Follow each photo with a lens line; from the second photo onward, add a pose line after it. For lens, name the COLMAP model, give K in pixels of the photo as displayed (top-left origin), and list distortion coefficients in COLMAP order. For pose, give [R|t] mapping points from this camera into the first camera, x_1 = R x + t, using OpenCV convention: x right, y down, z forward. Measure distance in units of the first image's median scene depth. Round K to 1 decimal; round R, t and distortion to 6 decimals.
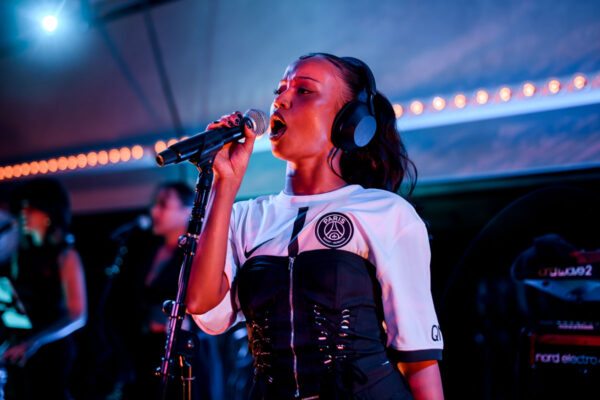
lens RADIAL K [[954.8, 0, 304.6], [0, 954.8, 196.4], [0, 0, 1]] dist [-0.122368, 0.000000]
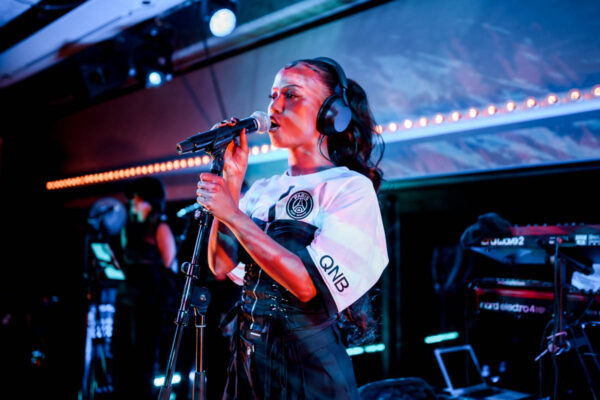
lens RADIAL K [[589.9, 0, 297.6], [0, 589.9, 192.0], [0, 0, 1]] dist [0.043167, 0.000000]
pose [[0.998850, 0.000938, -0.047926, 0.024856], [-0.001056, 0.999996, -0.002441, 0.011374], [0.047923, 0.002489, 0.998848, 0.142392]]
